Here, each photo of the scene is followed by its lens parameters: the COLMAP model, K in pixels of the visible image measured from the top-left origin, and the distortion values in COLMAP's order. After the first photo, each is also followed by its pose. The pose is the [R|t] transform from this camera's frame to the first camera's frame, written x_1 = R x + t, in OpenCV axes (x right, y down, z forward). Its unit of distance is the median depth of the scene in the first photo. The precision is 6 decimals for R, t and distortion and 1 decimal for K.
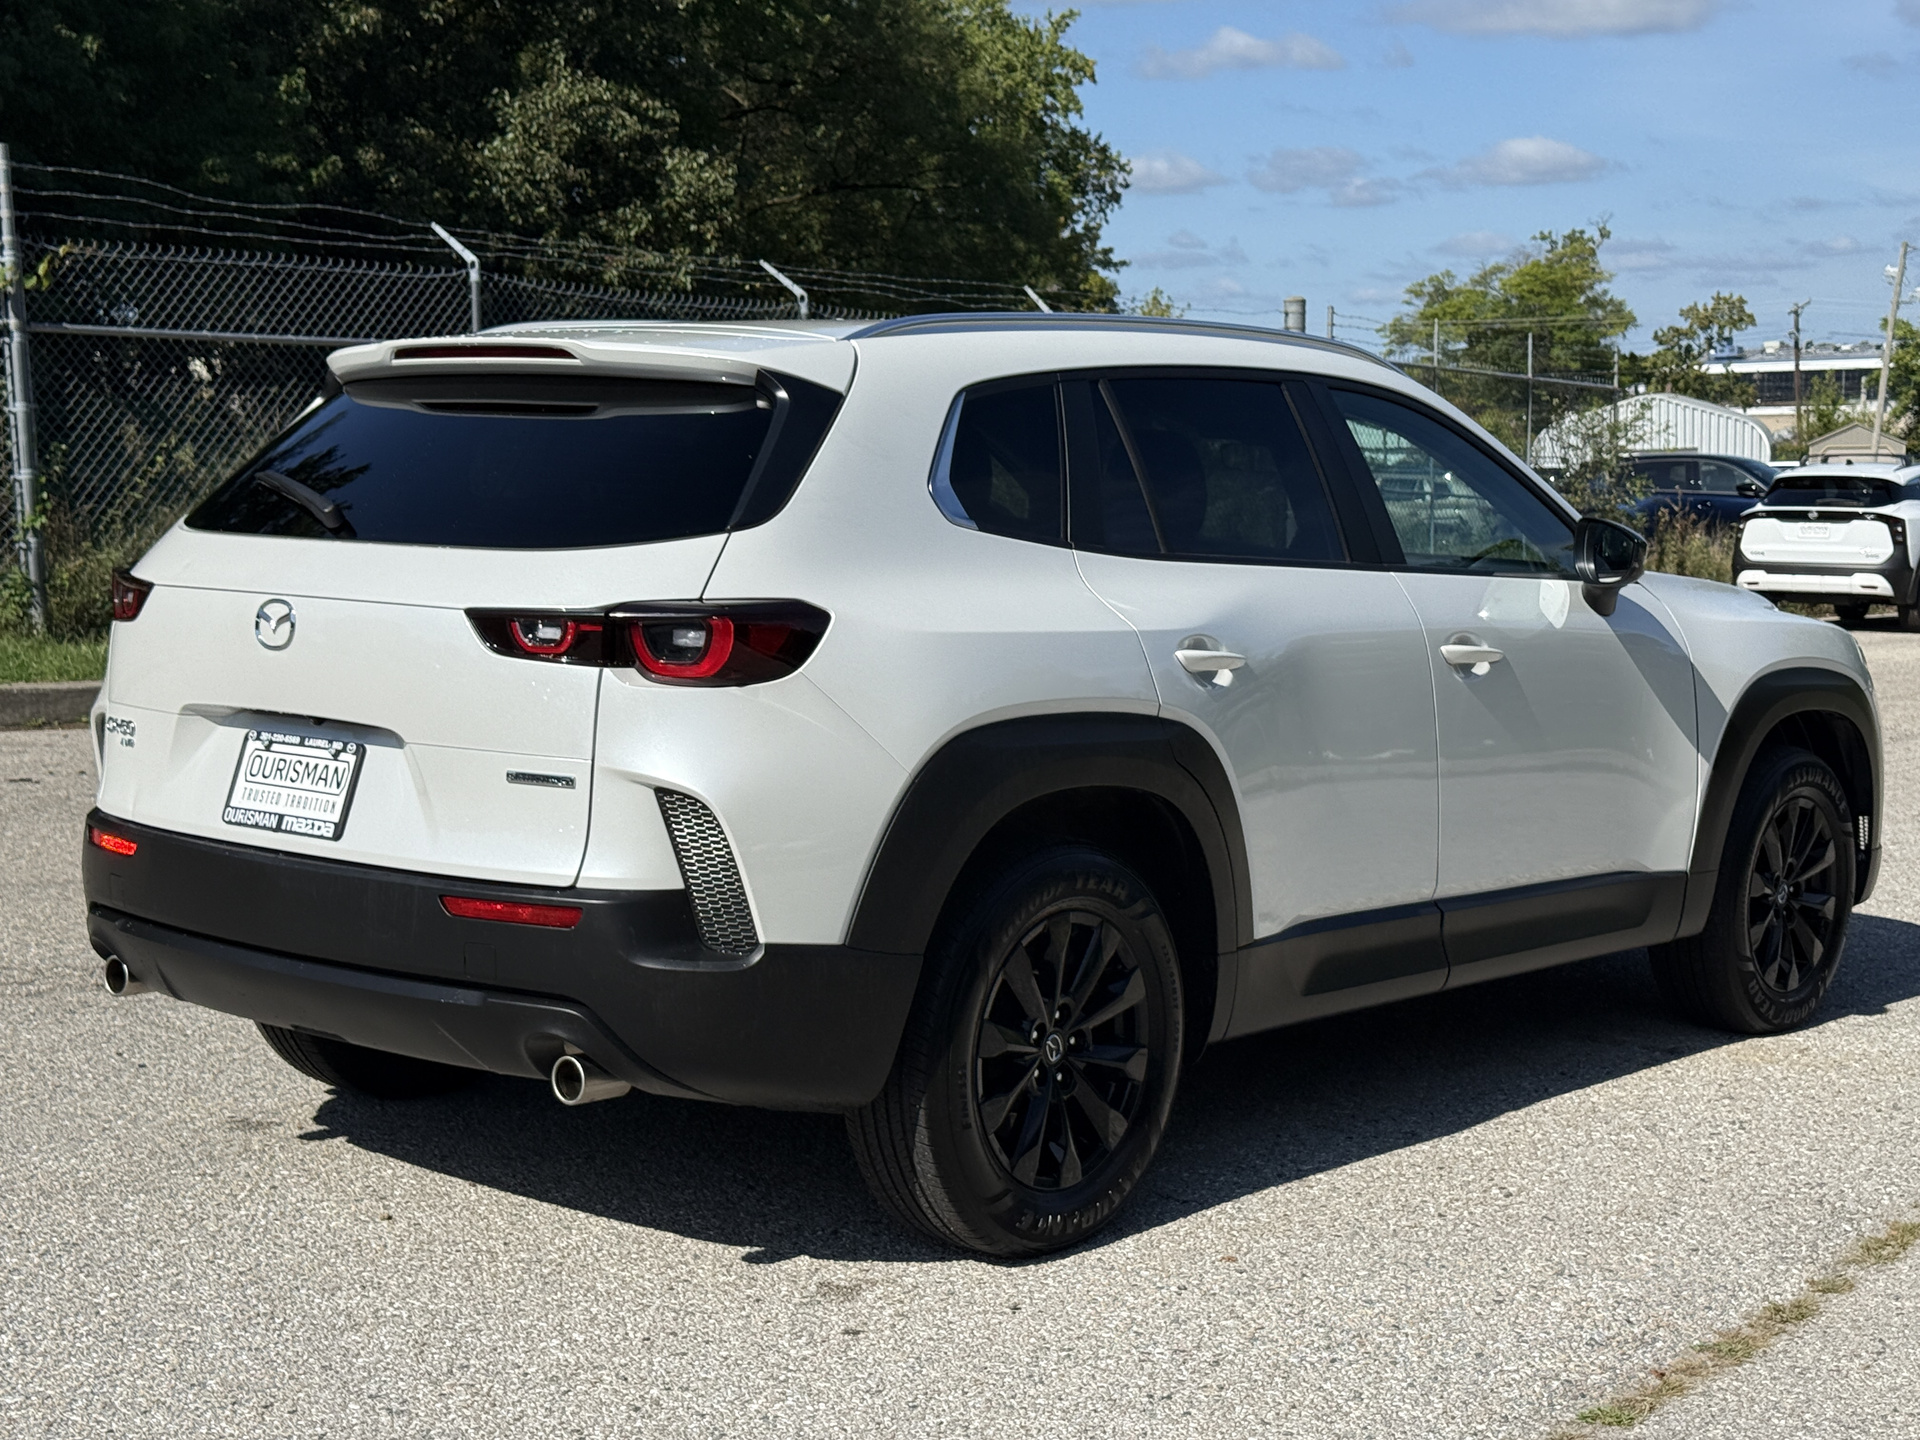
lens RADIAL K [[2805.4, 0, 942.9], [0, 2805.4, 735.0], [0, 0, 1]] dist [0.150696, 0.000000]
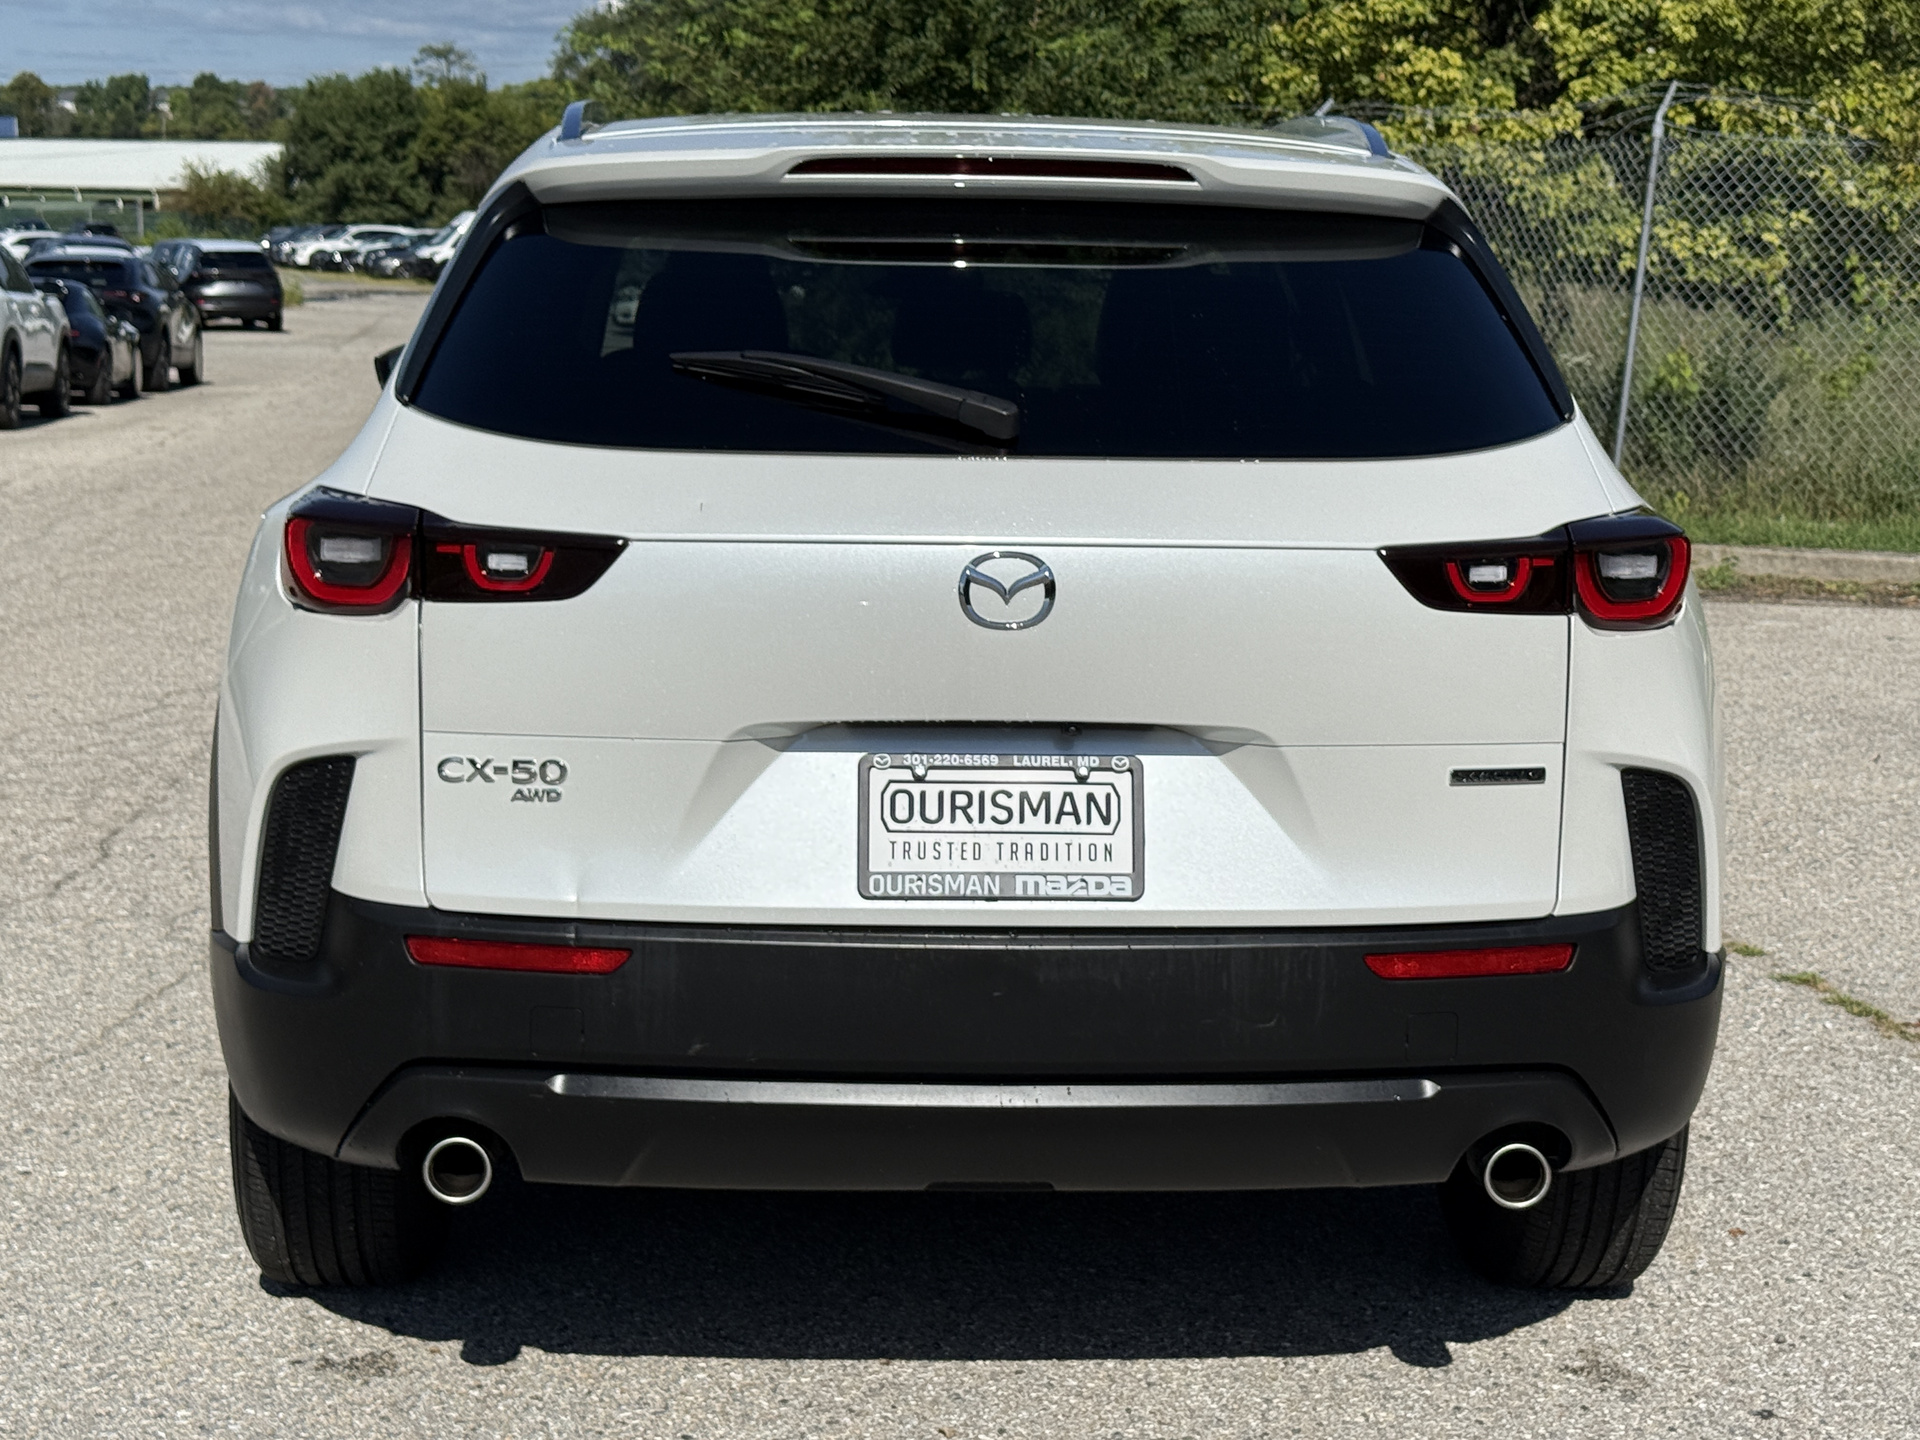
lens RADIAL K [[3213.4, 0, 957.6], [0, 3213.4, 724.3], [0, 0, 1]] dist [0.196014, 0.000000]
pose [[0.730981, -0.110266, 0.673430, -0.727777], [0.066174, 0.993662, 0.090871, -0.074598], [-0.679182, -0.021862, 0.733644, 0.435909]]
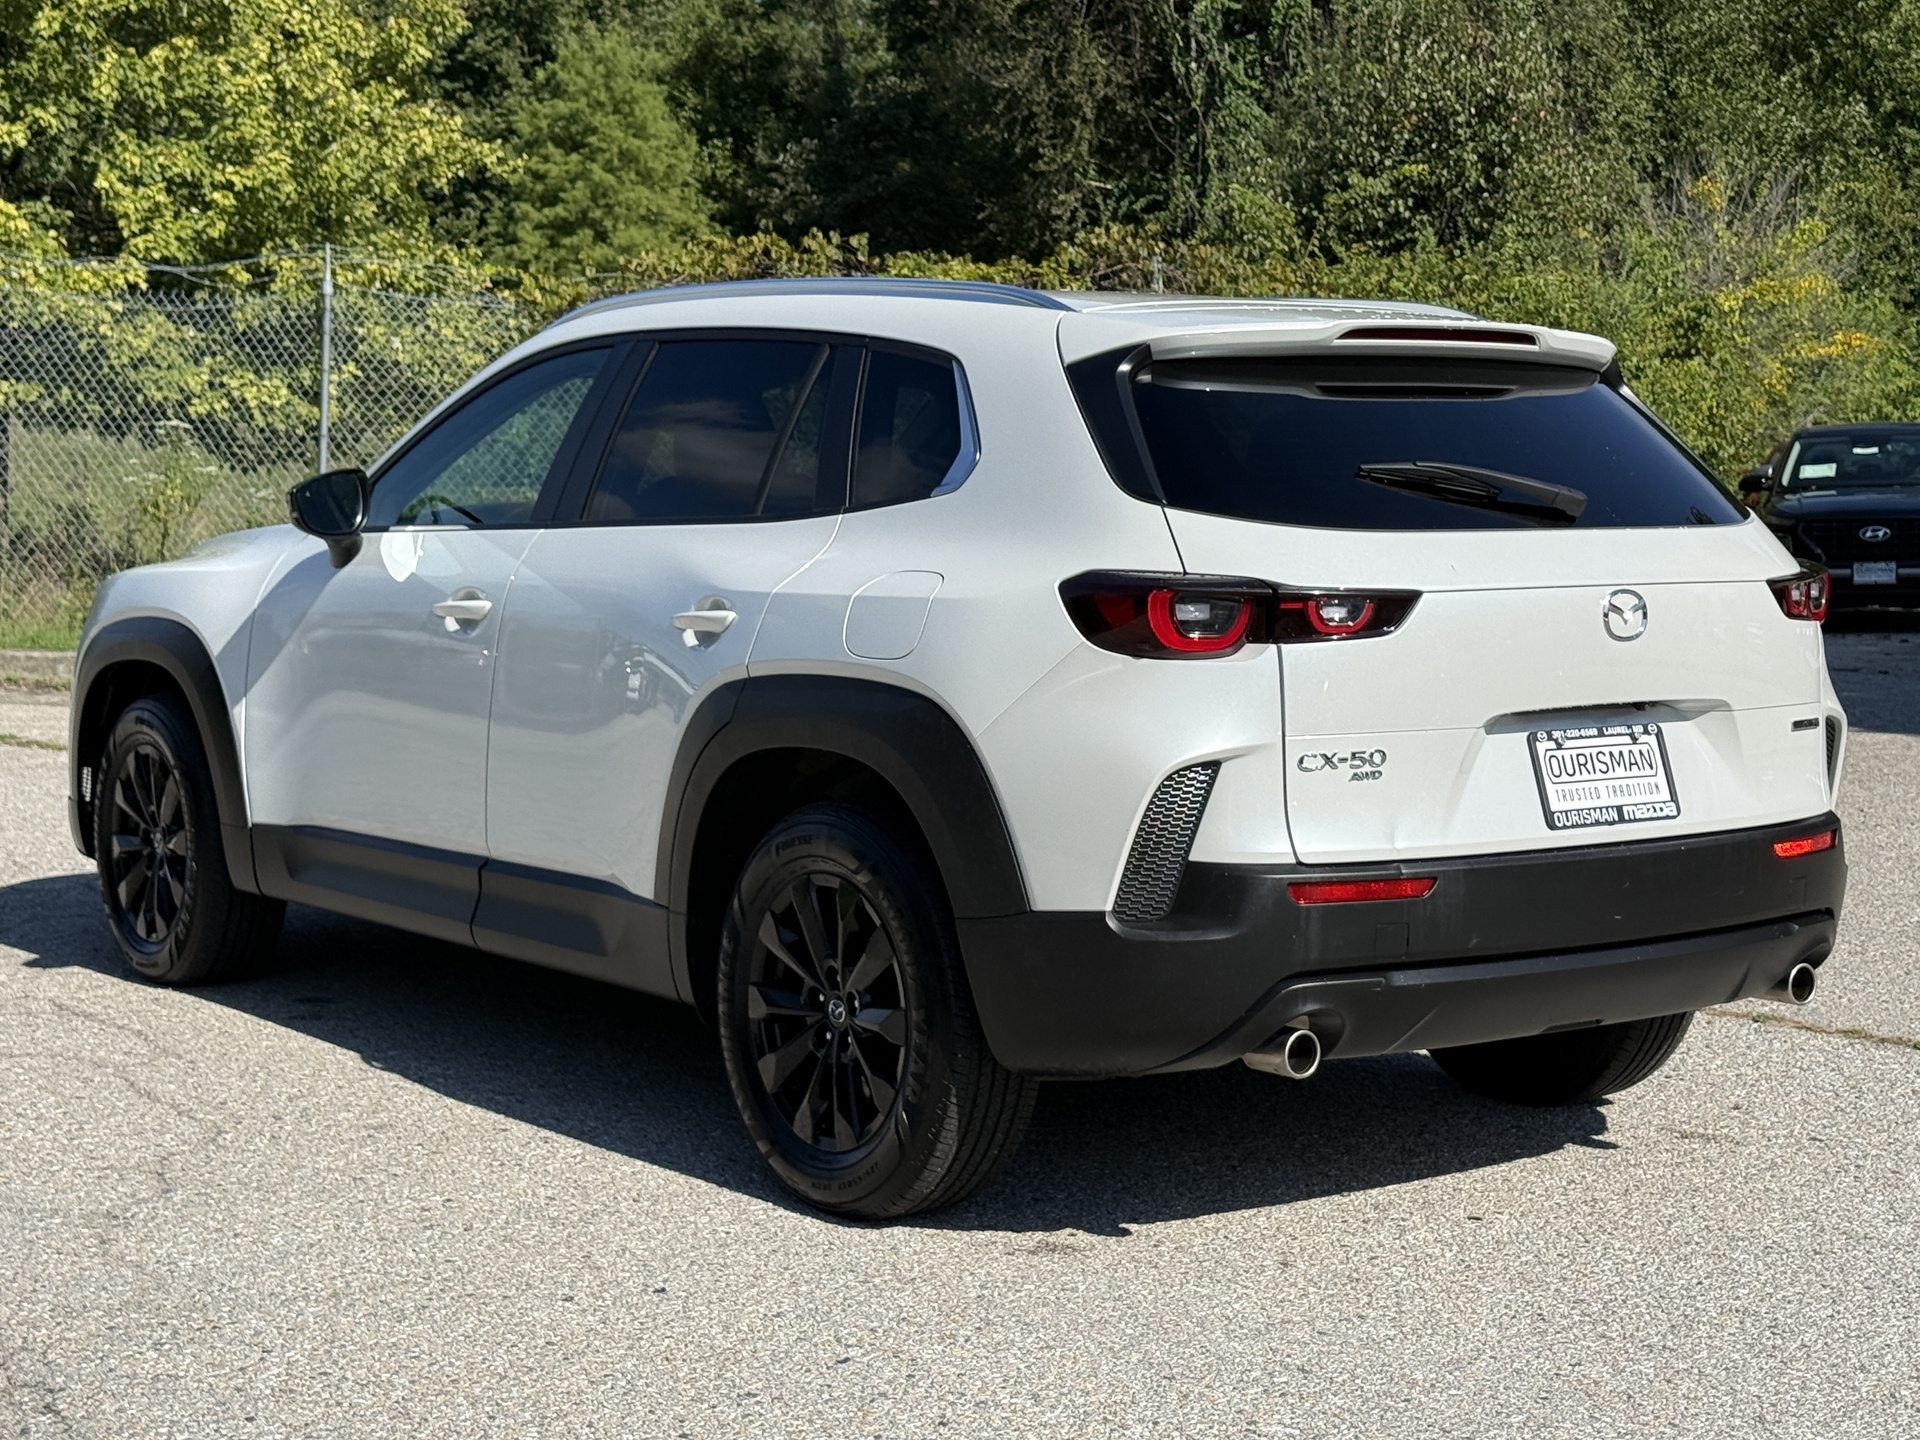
lens RADIAL K [[3213.4, 0, 949.4], [0, 3213.4, 711.4], [0, 0, 1]] dist [0.196014, 0.000000]
pose [[0.198607, -0.106554, 0.974270, -1.346617], [0.085748, 0.992150, 0.091029, -0.125076], [-0.976321, 0.065462, 0.206184, 0.961553]]
